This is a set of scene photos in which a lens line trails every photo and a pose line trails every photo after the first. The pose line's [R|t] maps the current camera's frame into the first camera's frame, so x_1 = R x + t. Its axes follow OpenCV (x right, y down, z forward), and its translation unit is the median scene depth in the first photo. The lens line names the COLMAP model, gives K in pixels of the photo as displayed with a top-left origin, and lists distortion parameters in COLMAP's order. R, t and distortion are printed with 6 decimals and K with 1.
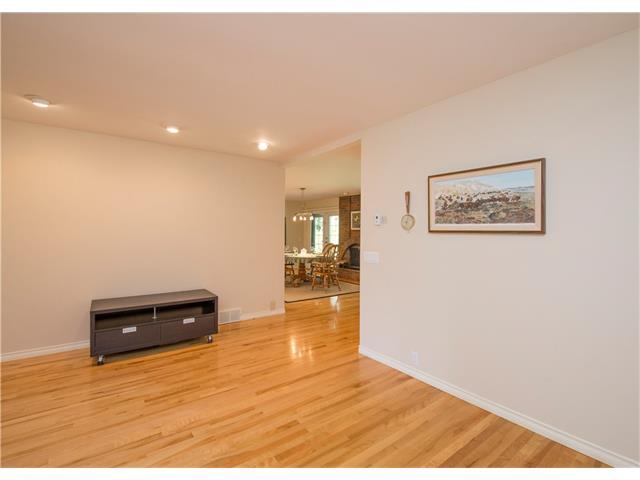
lens RADIAL K [[309.5, 0, 324.4], [0, 309.5, 233.9], [0, 0, 1]] dist [0.007293, -0.000036]
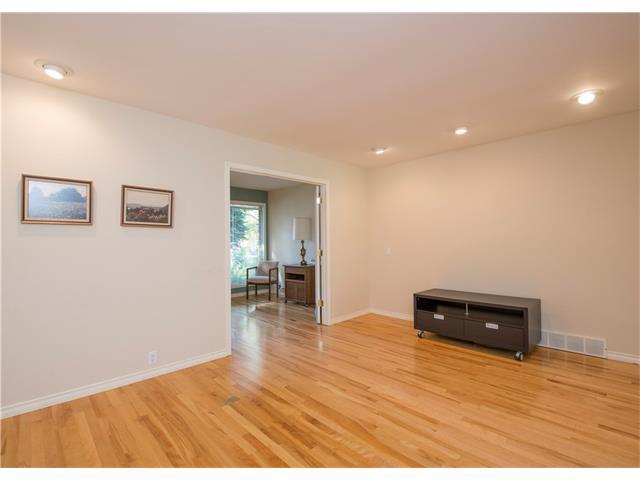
lens RADIAL K [[309.5, 0, 324.2], [0, 309.5, 242.4], [0, 0, 1]] dist [0.007293, -0.000036]
pose [[0.140855, -0.000184, -0.990030, 0.477527], [0.013377, 0.999909, 0.001717, 0.022367], [0.989940, -0.013485, 0.140844, 0.426043]]
